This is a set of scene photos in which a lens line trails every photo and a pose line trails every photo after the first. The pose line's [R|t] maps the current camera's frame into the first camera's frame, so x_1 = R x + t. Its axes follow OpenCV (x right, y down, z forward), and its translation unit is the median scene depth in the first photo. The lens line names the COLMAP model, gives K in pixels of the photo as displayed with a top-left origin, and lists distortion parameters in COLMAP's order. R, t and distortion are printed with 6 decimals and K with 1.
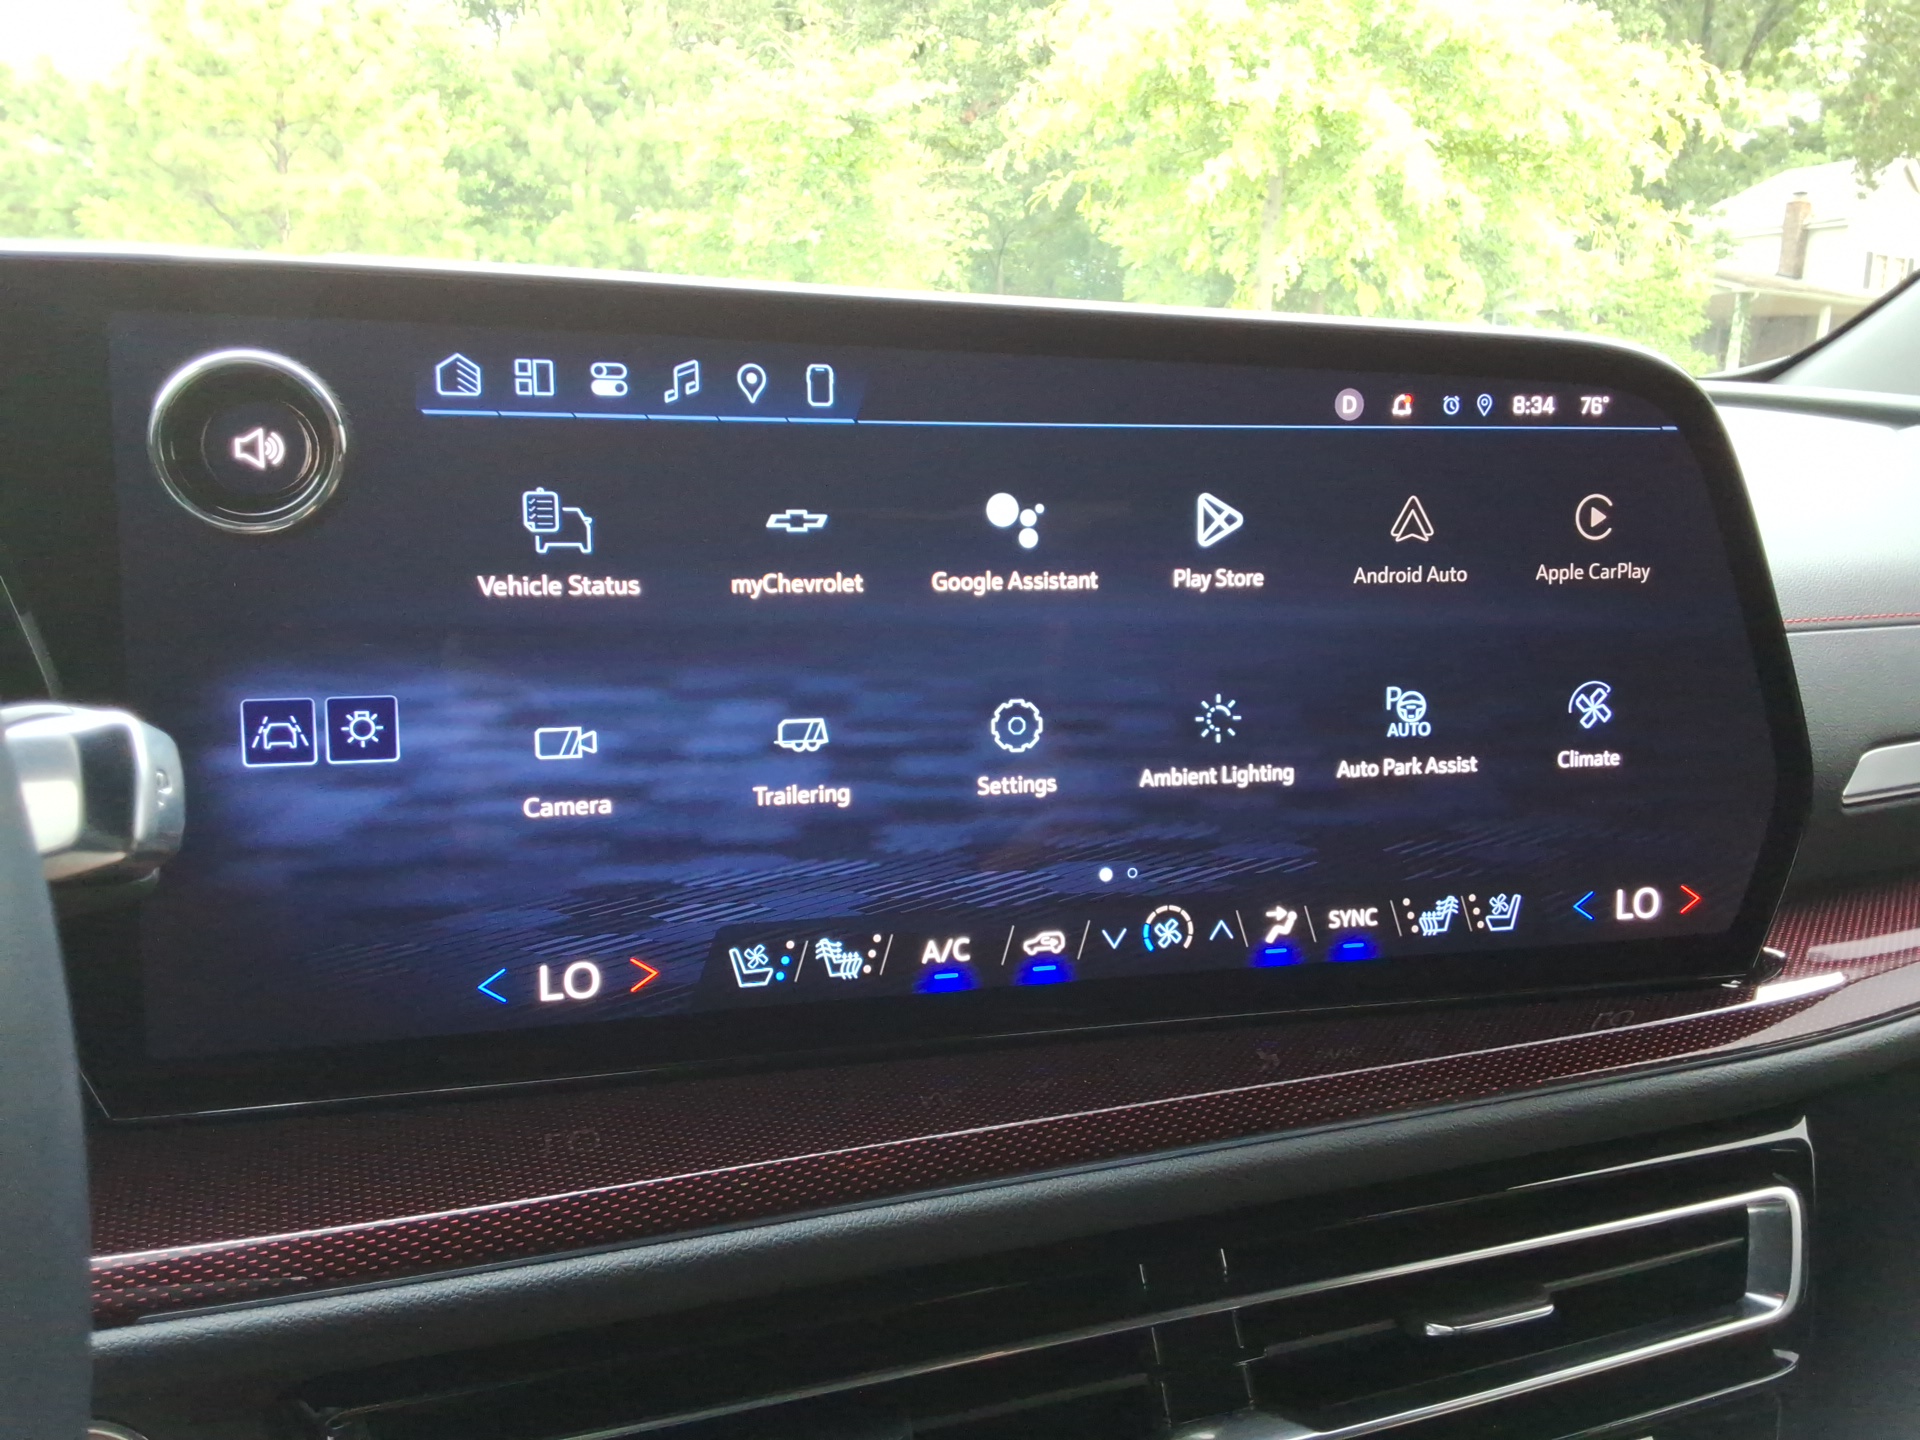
lens RADIAL K [[1545.1, 0, 981.6], [0, 1545.1, 704.7], [0, 0, 1]] dist [0.094562, -0.147458]
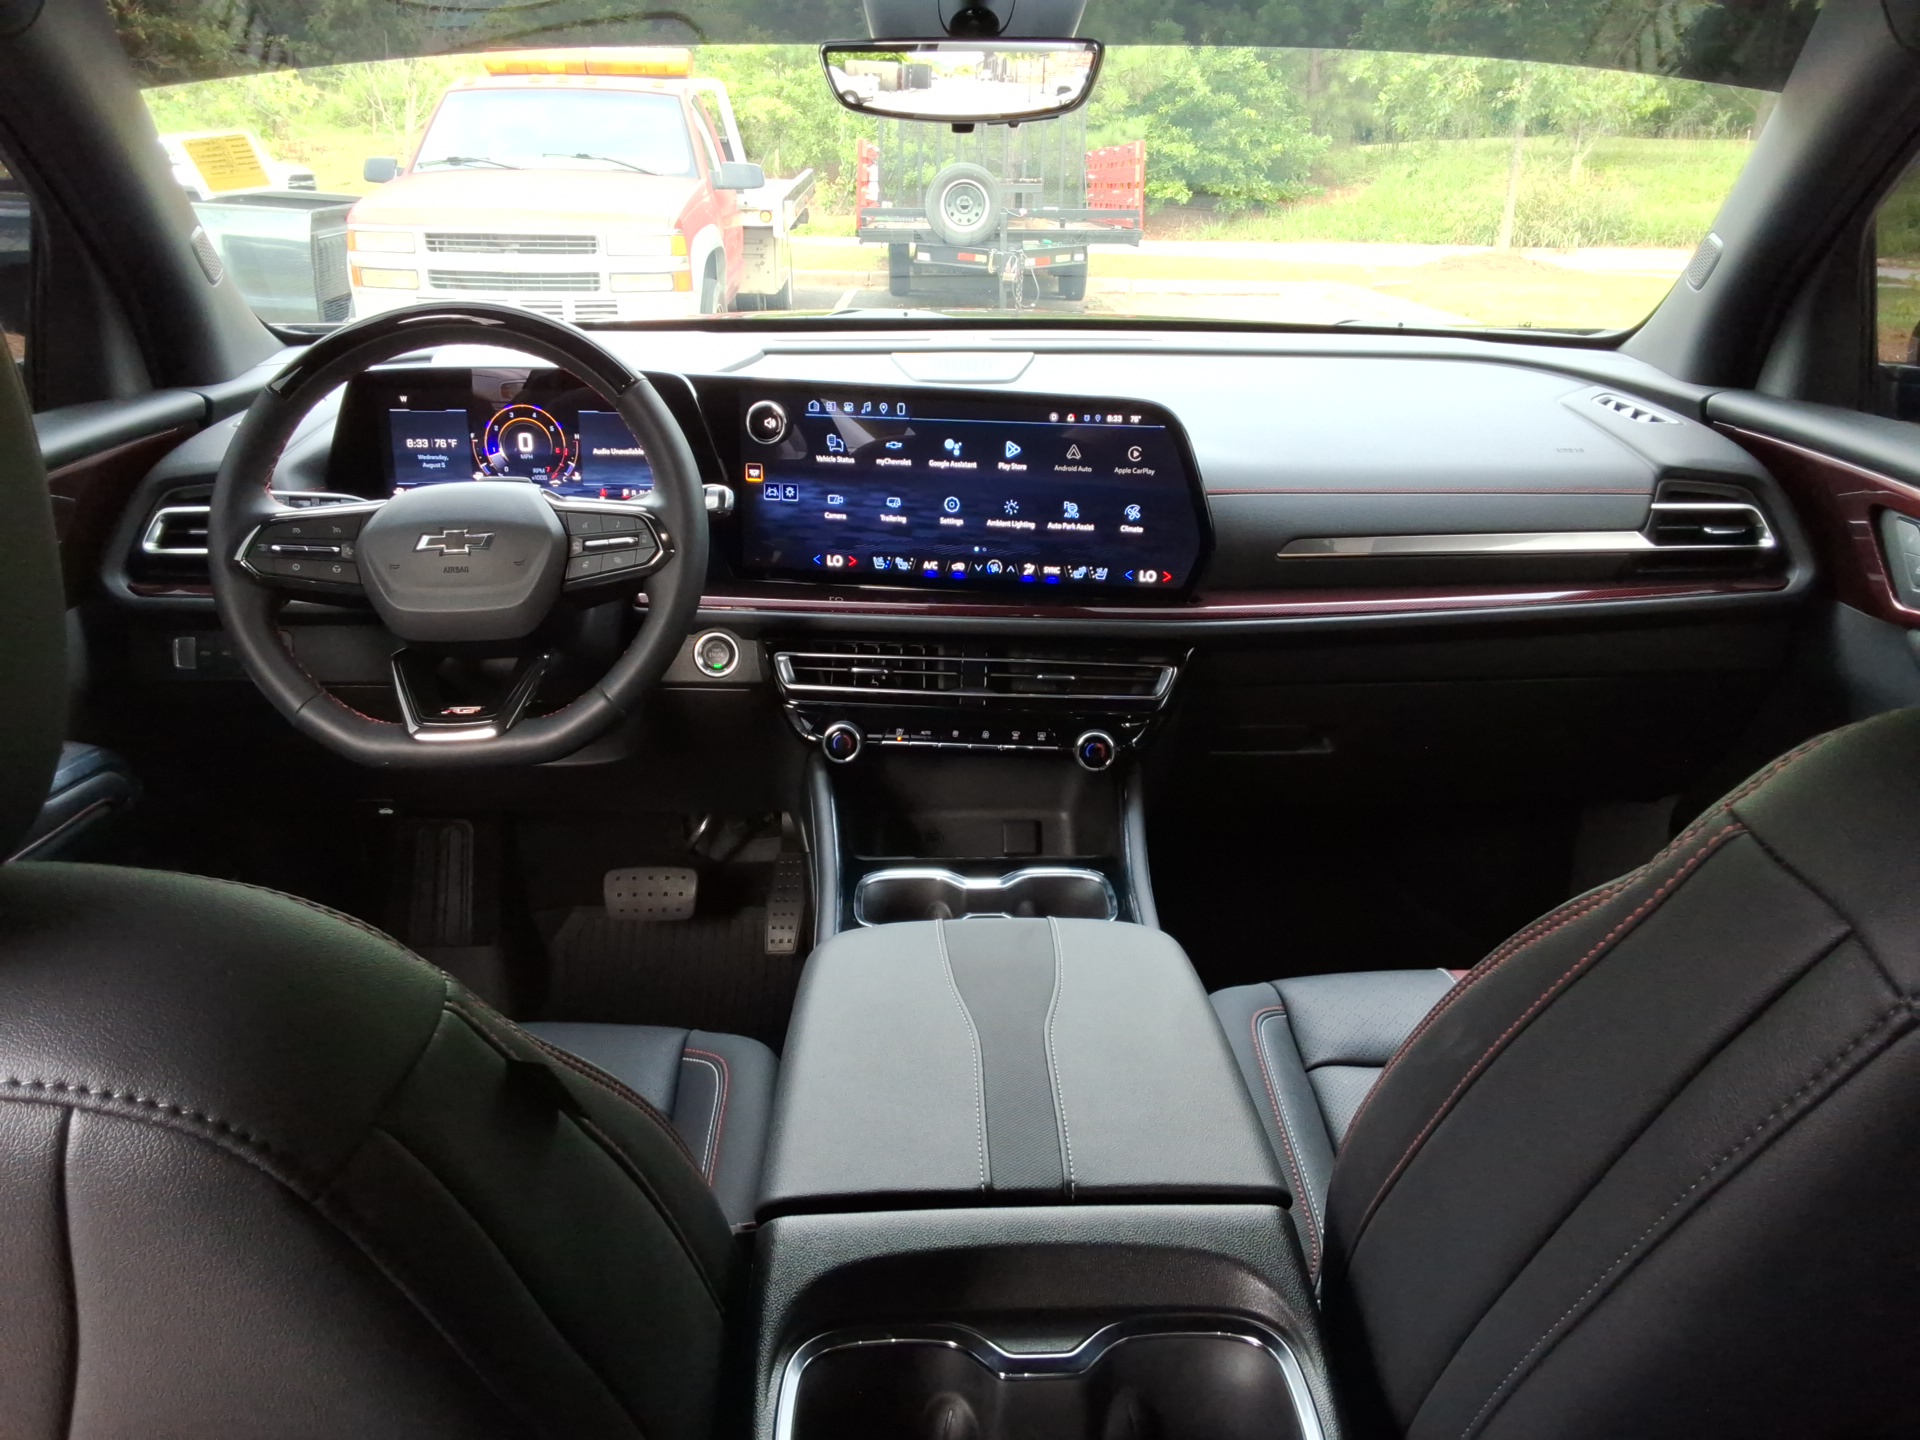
lens RADIAL K [[1545.1, 0, 980.2], [0, 1545.1, 713.6], [0, 0, 1]] dist [0.094562, -0.147458]
pose [[0.904495, 0.129757, -0.406265, 1.511771], [-0.070136, 0.984879, 0.158412, -0.077648], [0.420677, -0.114789, 0.899919, -2.135660]]
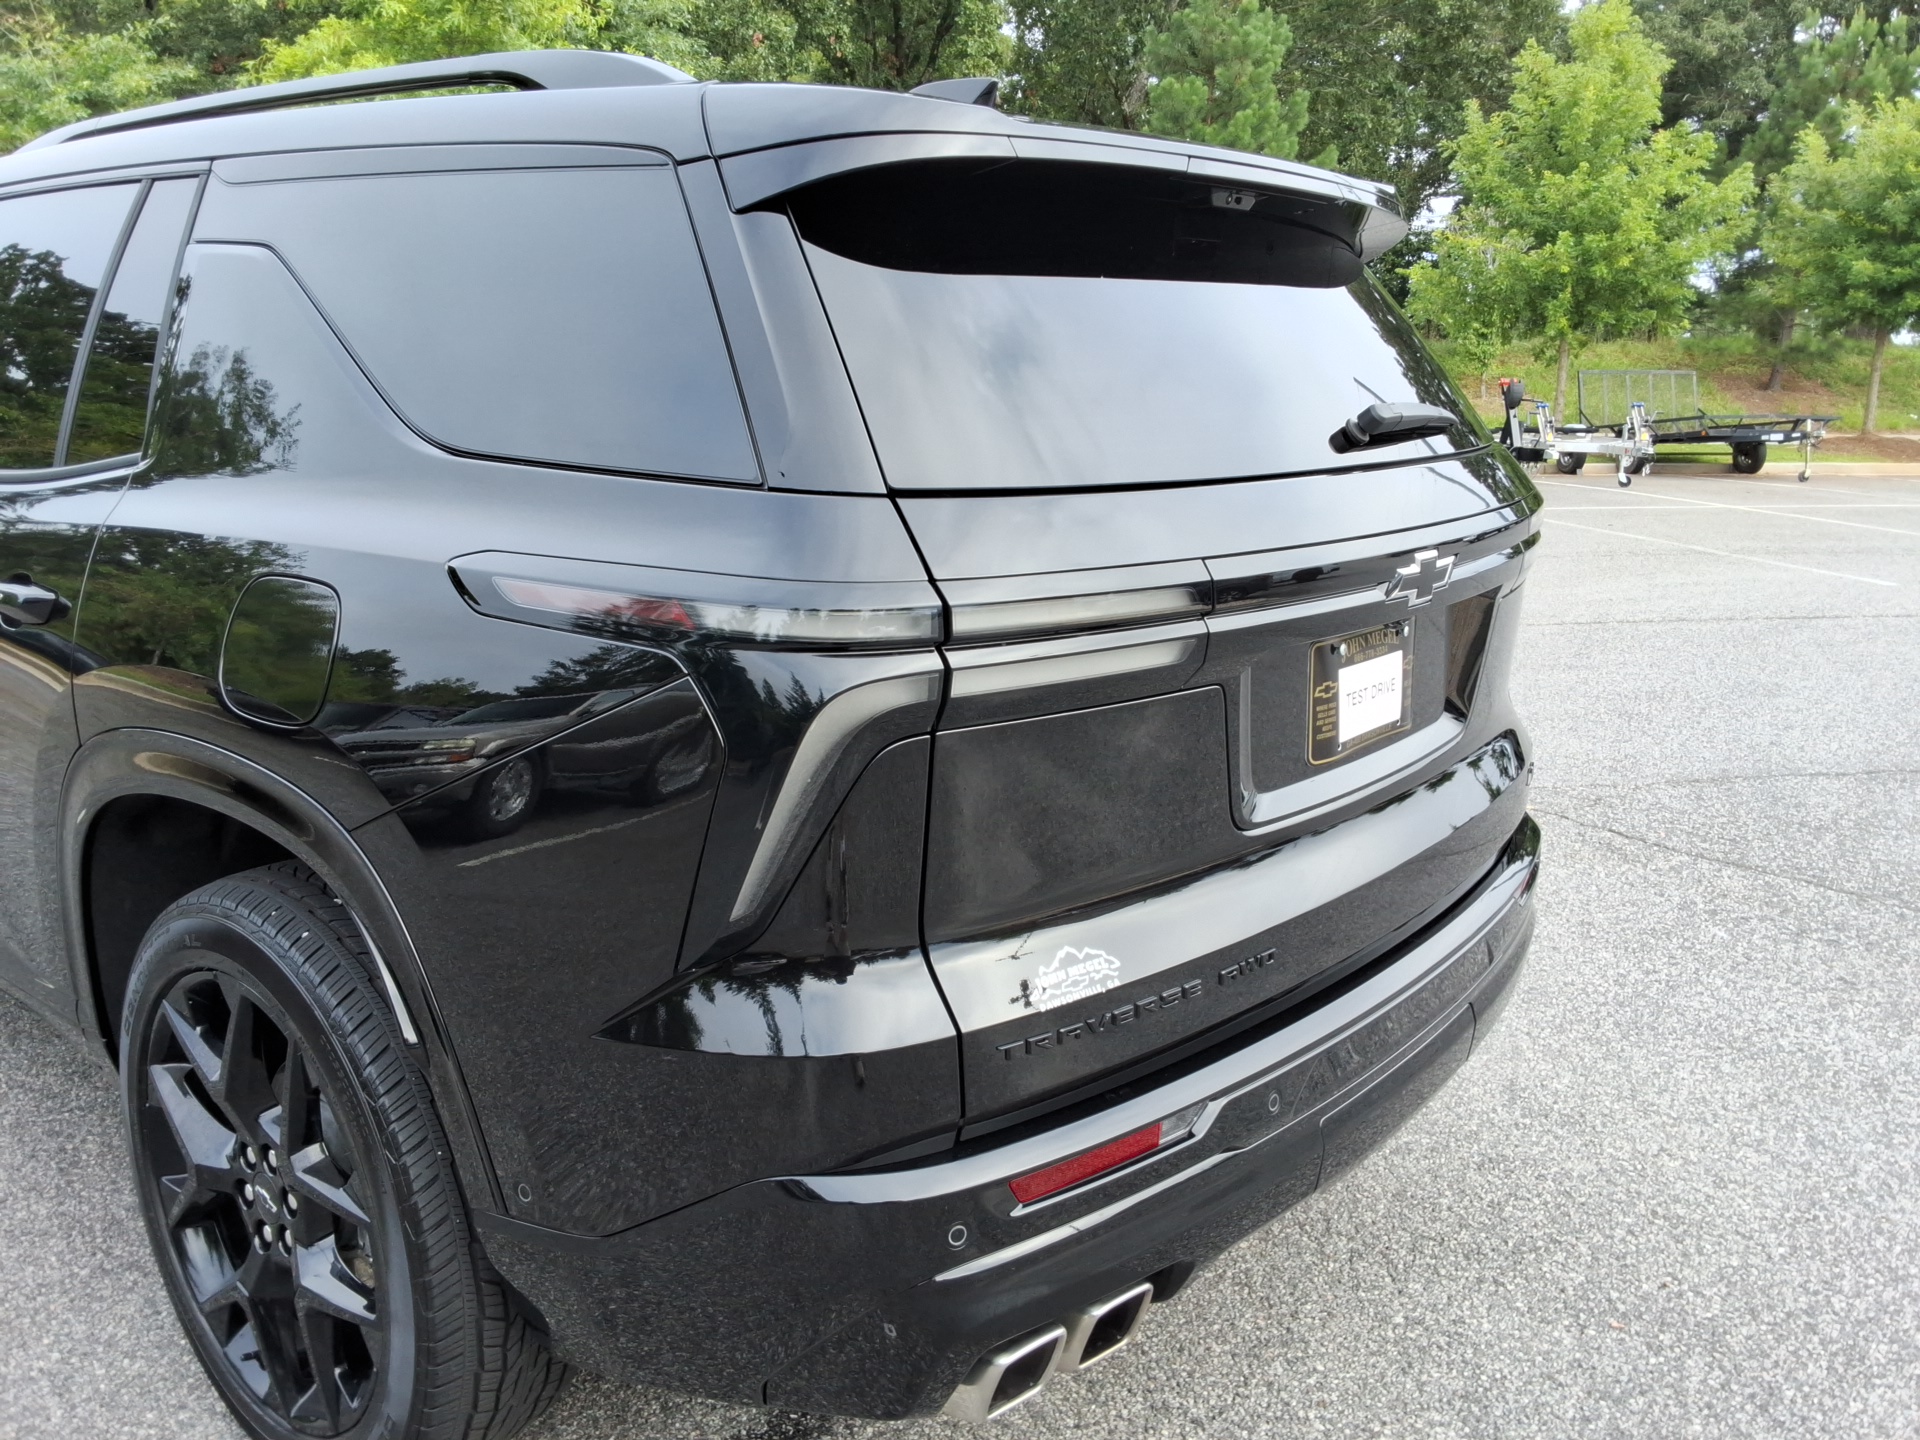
lens RADIAL K [[1545.1, 0, 974.2], [0, 1545.1, 712.3], [0, 0, 1]] dist [0.094562, -0.147458]
pose [[0.917396, -0.101985, 0.384687, 0.800801], [0.085645, 0.994552, 0.059422, 1.327501], [-0.388651, -0.021567, 0.921133, -9.826907]]
